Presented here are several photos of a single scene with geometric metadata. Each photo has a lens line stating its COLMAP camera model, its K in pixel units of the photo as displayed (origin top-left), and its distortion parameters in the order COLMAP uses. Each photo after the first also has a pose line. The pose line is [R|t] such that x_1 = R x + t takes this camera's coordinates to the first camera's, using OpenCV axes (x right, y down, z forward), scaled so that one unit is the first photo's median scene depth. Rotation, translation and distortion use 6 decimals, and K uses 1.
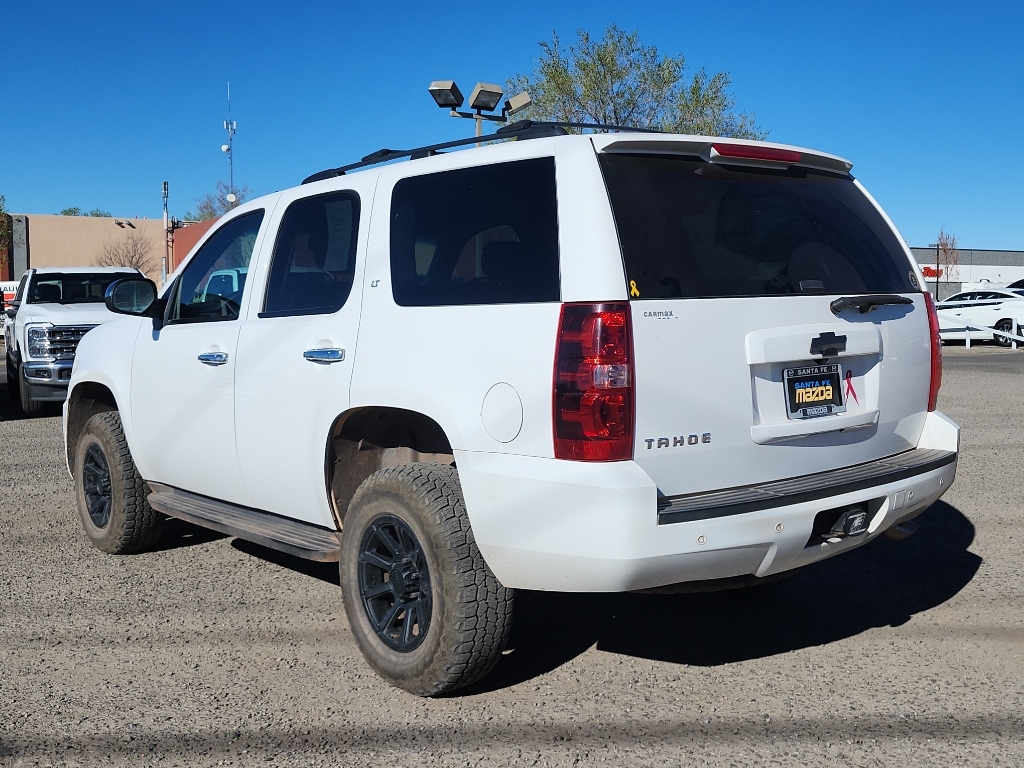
lens RADIAL K [[1174.4, 0, 512.0], [0, 1174.4, 384.0], [0, 0, 1]] dist [0.040186, -0.001850]
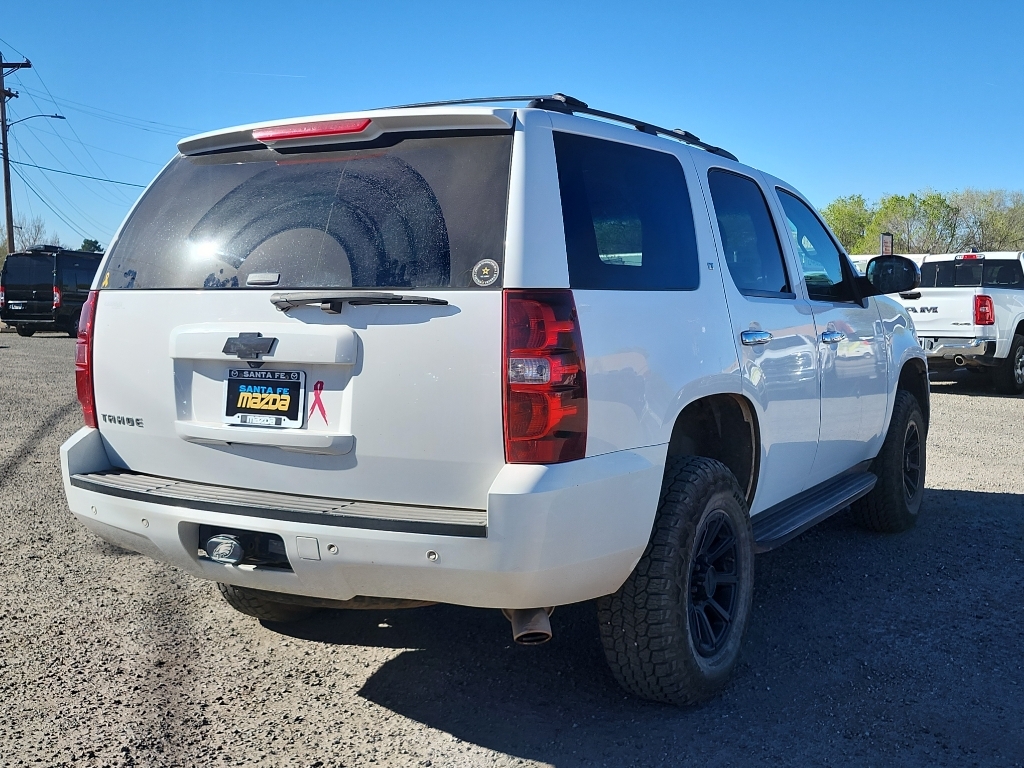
lens RADIAL K [[1174.4, 0, 512.0], [0, 1174.4, 384.0], [0, 0, 1]] dist [0.040186, -0.001850]
pose [[0.306879, 0.098798, -0.946607, 1.157717], [-0.074780, 0.994026, 0.079505, -0.089223], [0.948806, 0.046389, 0.312434, 0.902969]]
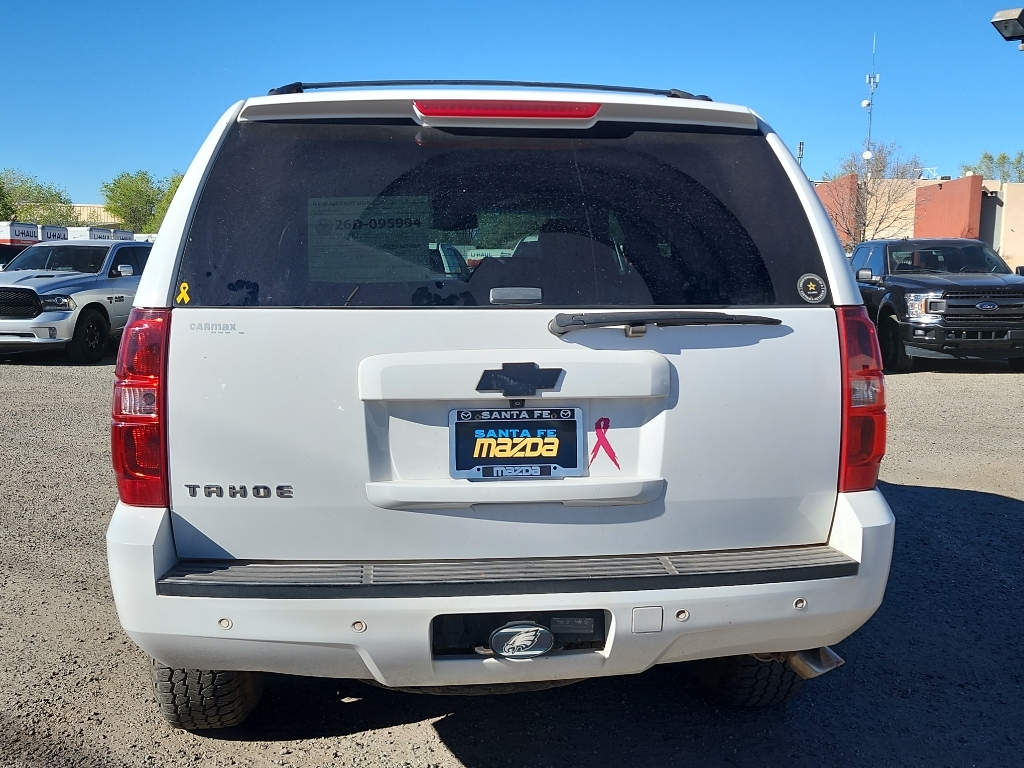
lens RADIAL K [[1158.7, 0, 505.1], [0, 1158.7, 374.5], [0, 0, 1]] dist [0.102416, 0.016186]
pose [[0.823998, 0.077882, -0.561215, 0.643756], [-0.062203, 0.996955, 0.047021, -0.068196], [0.563169, -0.003836, 0.826333, 0.417858]]
